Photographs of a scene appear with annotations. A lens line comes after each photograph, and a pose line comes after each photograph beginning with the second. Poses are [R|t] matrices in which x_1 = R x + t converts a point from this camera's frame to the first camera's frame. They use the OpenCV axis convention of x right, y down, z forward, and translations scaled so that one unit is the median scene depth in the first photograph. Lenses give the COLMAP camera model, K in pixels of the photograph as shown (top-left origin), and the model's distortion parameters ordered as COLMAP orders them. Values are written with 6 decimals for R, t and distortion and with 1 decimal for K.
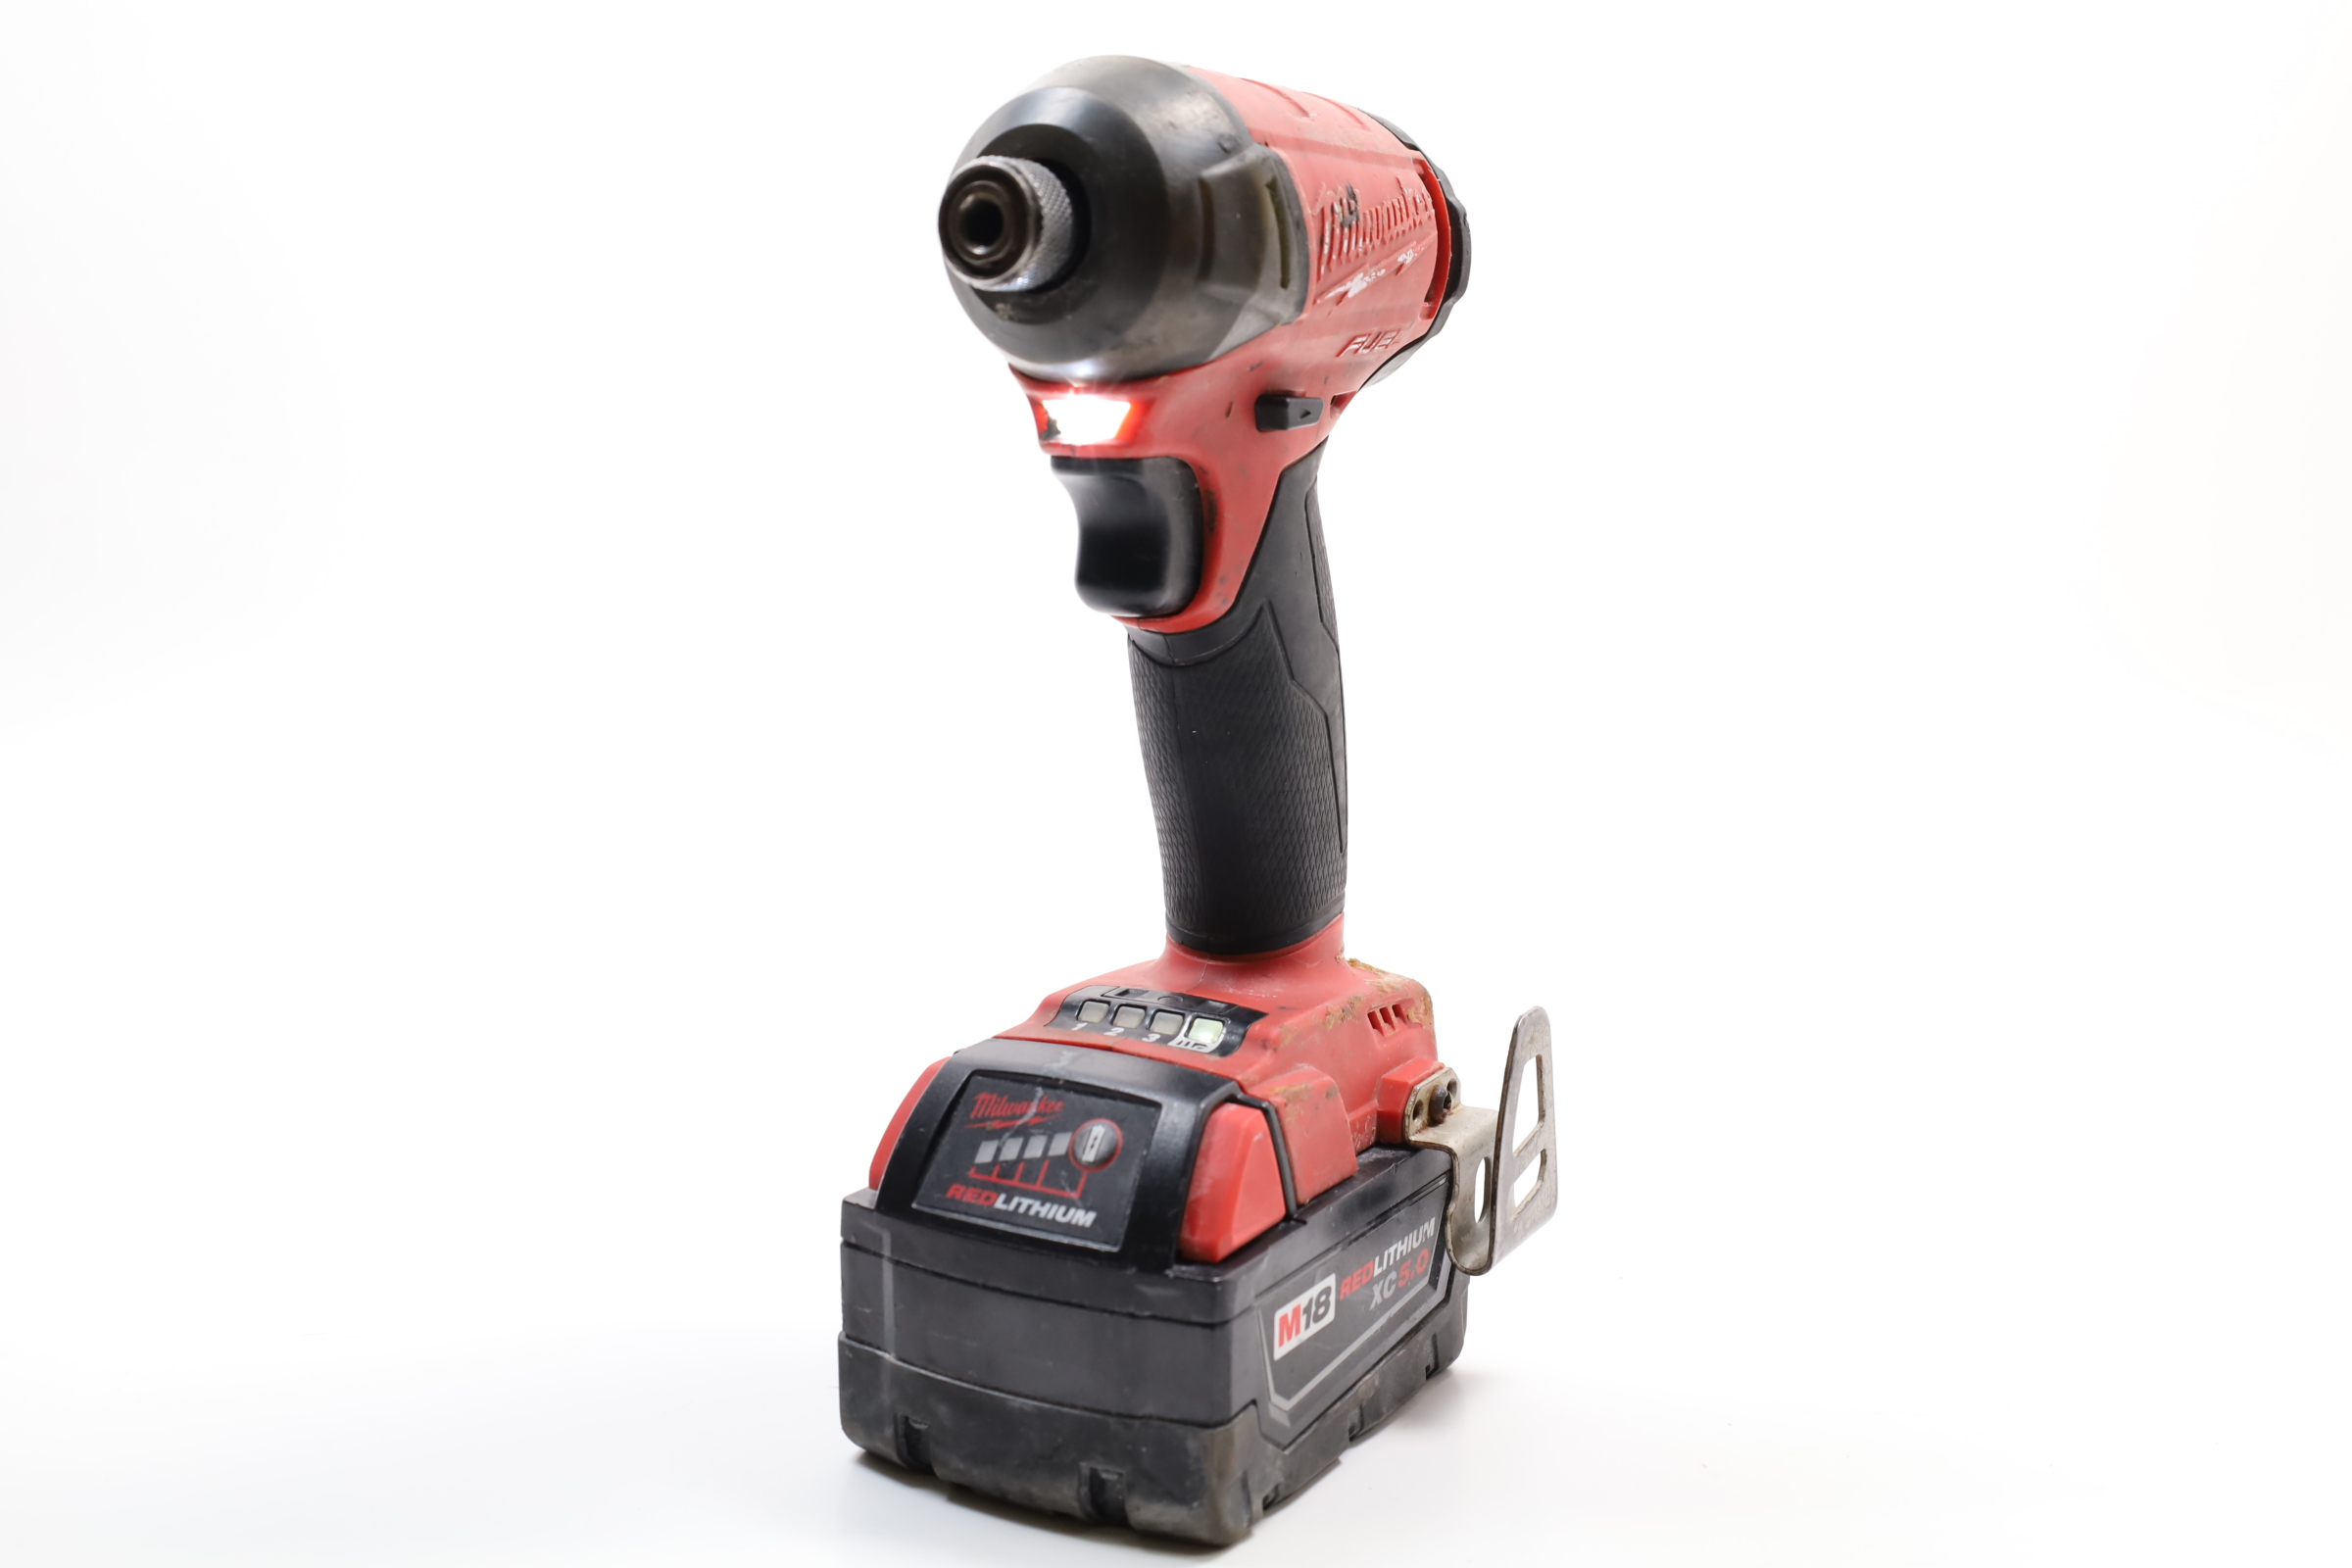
lens RADIAL K [[2454.1, 0, 1176.0], [0, 2454.1, 784.0], [0, 0, 1]] dist [-0.002202, -0.000799]
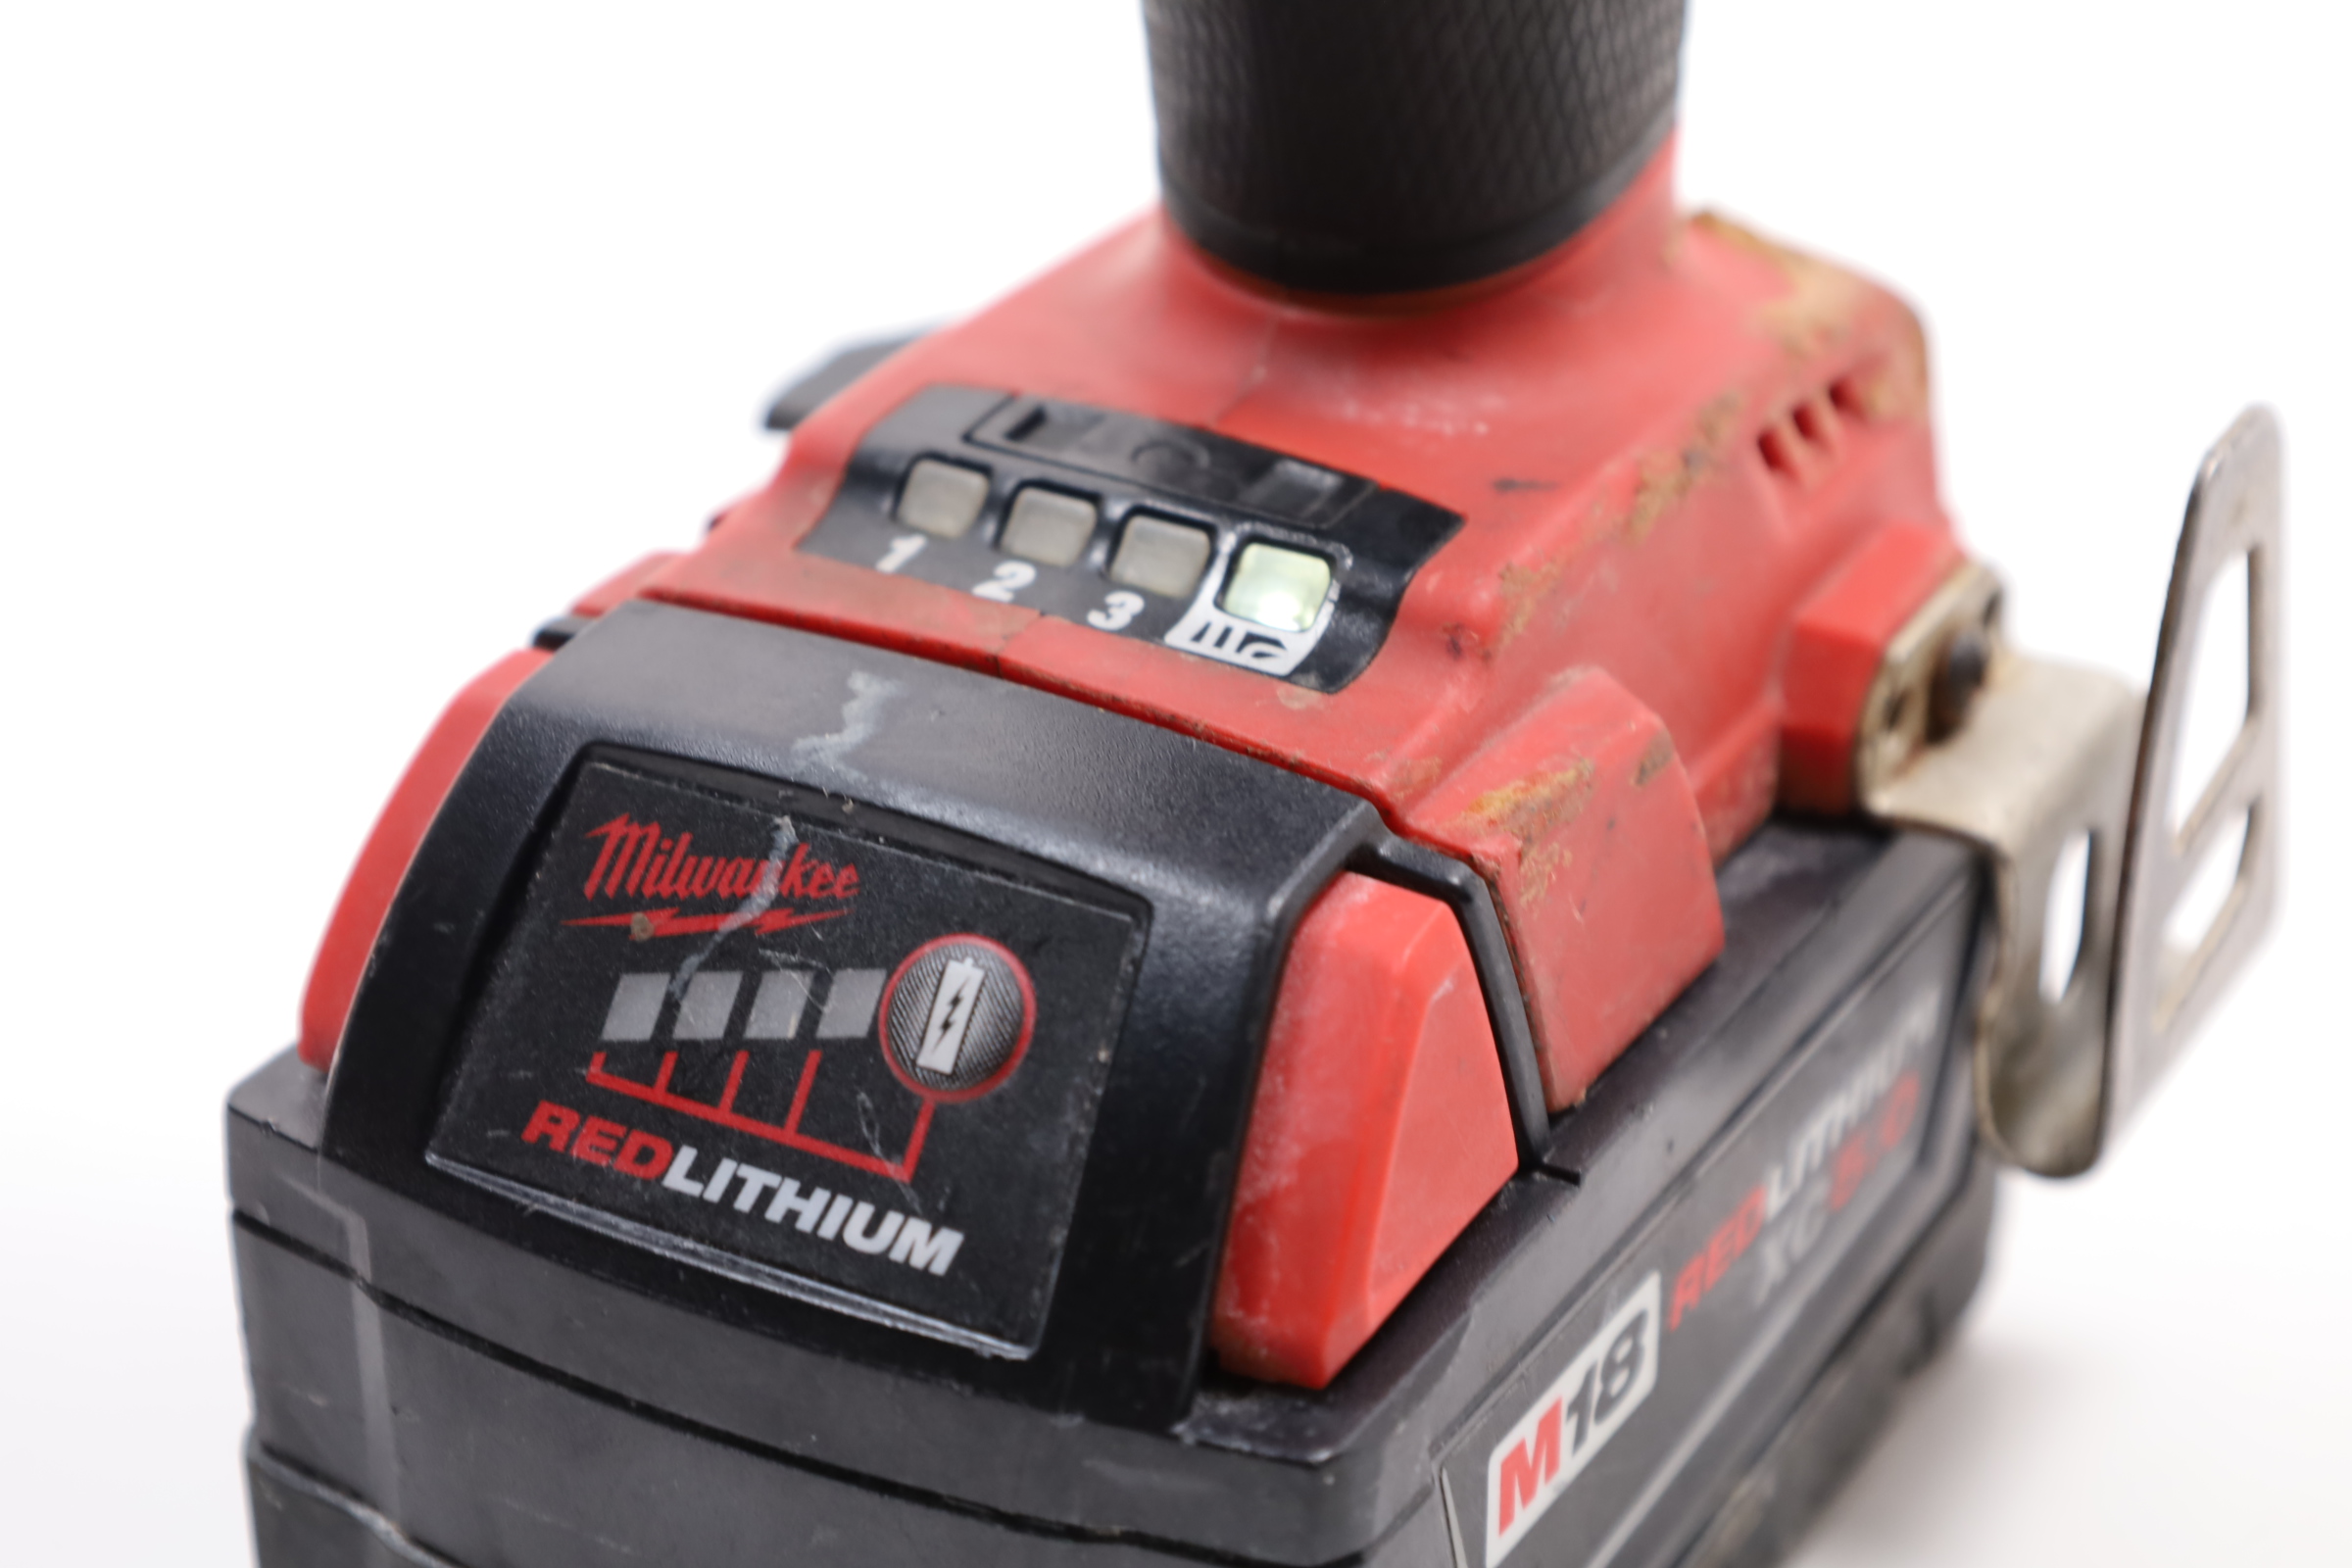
lens RADIAL K [[5845.9, 0, 1176.0], [0, 5845.9, 784.0], [0, 0, 1]] dist [0.074184, 0.178232]
pose [[0.999867, -0.015882, -0.003800, 0.000872], [0.016246, 0.943687, 0.330440, -0.143615], [-0.001662, -0.330458, 0.943819, 0.246319]]
